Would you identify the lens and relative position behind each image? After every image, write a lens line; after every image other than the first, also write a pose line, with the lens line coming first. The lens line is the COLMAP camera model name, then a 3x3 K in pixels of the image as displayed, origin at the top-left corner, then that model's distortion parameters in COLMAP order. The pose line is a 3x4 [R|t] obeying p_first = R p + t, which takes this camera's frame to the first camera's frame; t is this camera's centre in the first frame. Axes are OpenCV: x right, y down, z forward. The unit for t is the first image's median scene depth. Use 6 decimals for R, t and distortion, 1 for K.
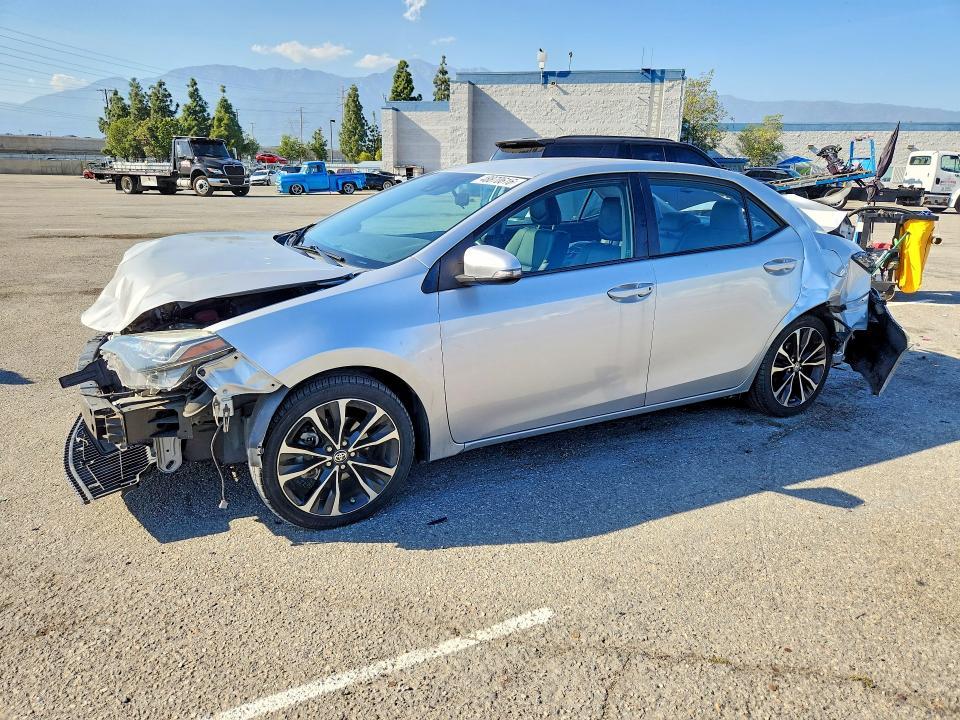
lens RADIAL K [[685.2, 0, 480.0], [0, 685.2, 360.0], [0, 0, 1]] dist [0.025398, -0.006232]
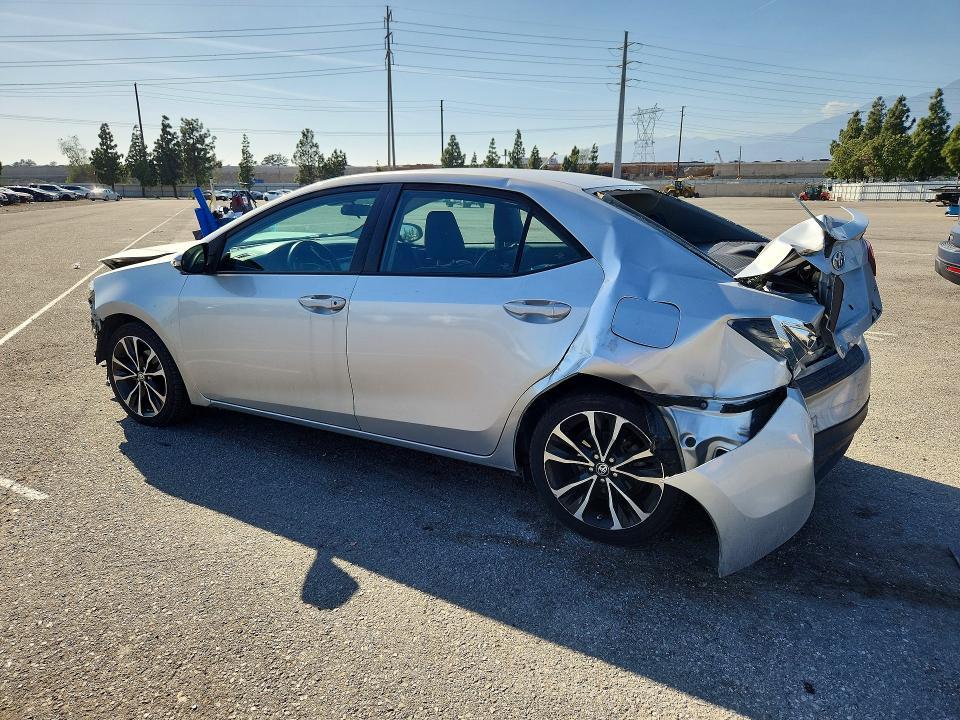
lens RADIAL K [[685.2, 0, 480.0], [0, 685.2, 360.0], [0, 0, 1]] dist [0.025398, -0.006232]
pose [[0.506258, 0.194298, -0.840209, 0.111249], [-0.219434, 0.971244, 0.092382, -0.015219], [0.833997, 0.137601, 0.534335, 0.063164]]
